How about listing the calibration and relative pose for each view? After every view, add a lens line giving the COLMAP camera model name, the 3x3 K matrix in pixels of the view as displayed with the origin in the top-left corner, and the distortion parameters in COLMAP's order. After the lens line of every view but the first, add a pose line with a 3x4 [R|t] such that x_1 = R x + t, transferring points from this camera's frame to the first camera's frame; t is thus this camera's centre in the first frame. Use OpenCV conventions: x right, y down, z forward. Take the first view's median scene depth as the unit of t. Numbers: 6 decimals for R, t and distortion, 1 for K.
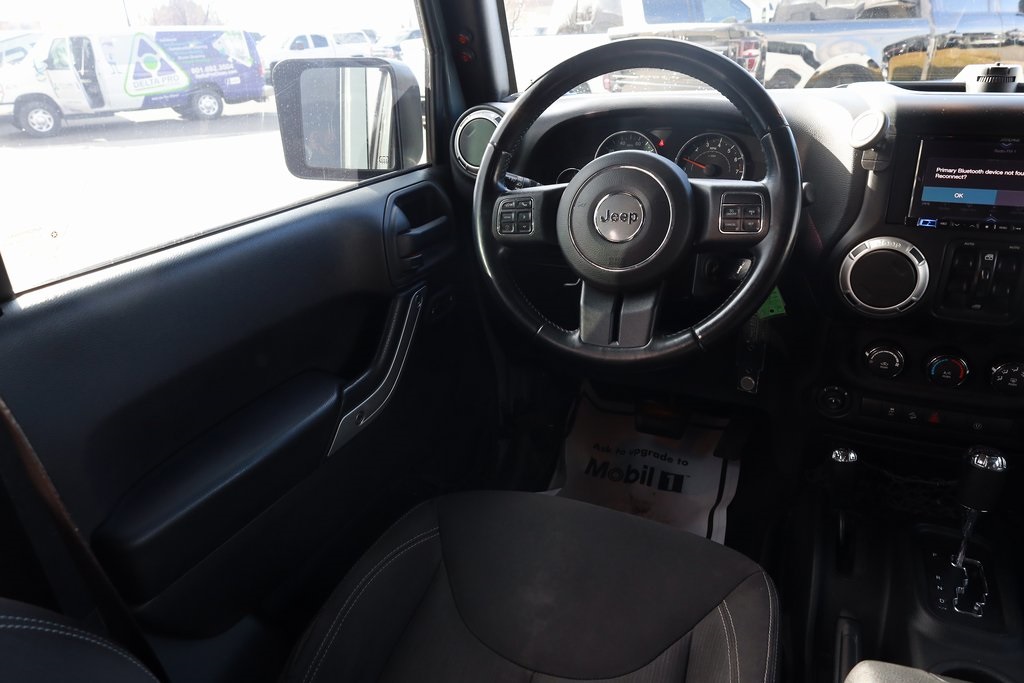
lens RADIAL K [[694.8, 0, 512.0], [0, 694.8, 341.5], [0, 0, 1]] dist [-0.017984, 0.001104]
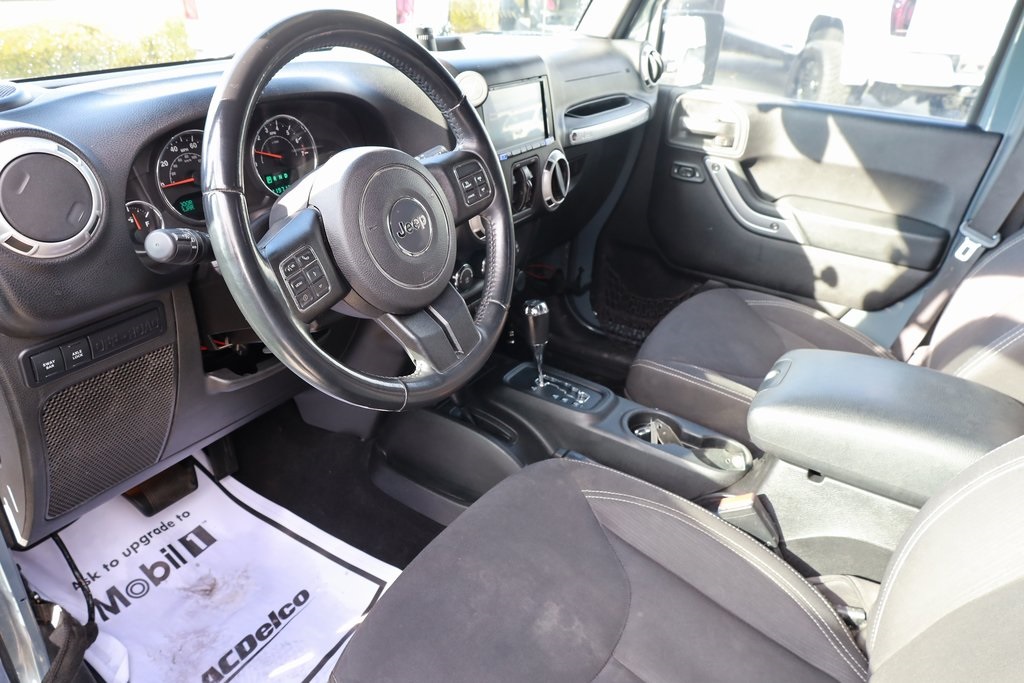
lens RADIAL K [[694.8, 0, 512.0], [0, 694.8, 341.5], [0, 0, 1]] dist [-0.017984, 0.001104]
pose [[0.140702, -0.438008, 0.887892, -0.606704], [0.349685, 0.860998, 0.369327, -0.307330], [-0.926242, 0.258518, 0.274309, 0.640877]]
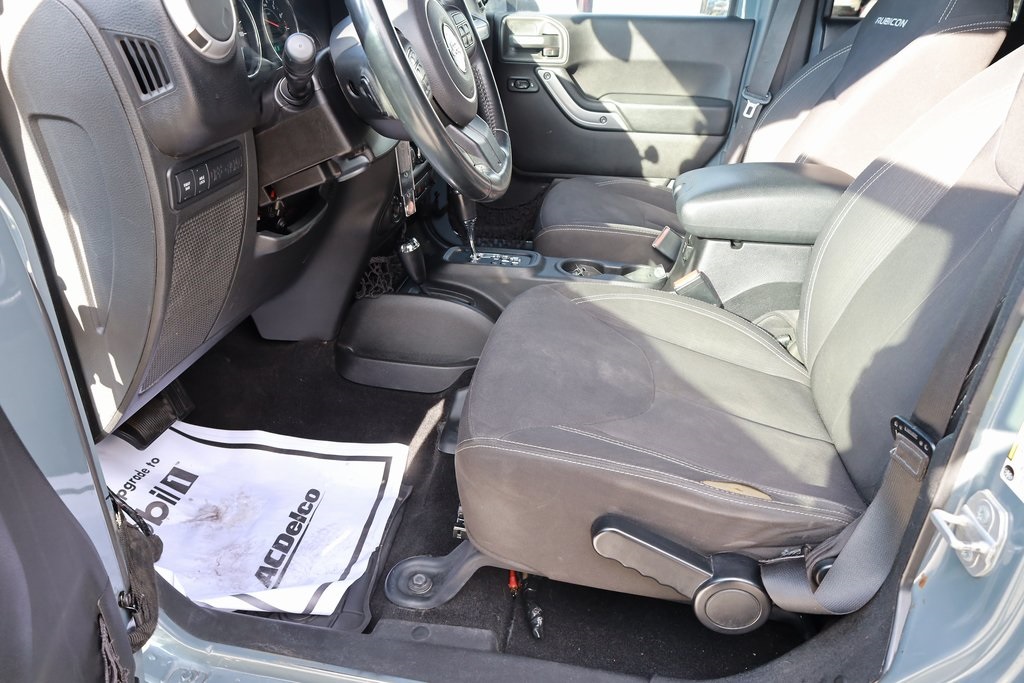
lens RADIAL K [[694.8, 0, 512.0], [0, 694.8, 341.5], [0, 0, 1]] dist [-0.017984, 0.001104]
pose [[-0.260880, -0.420389, 0.869031, -0.864906], [0.384463, 0.780491, 0.492973, -0.292720], [-0.885511, 0.462717, -0.041990, 1.083780]]
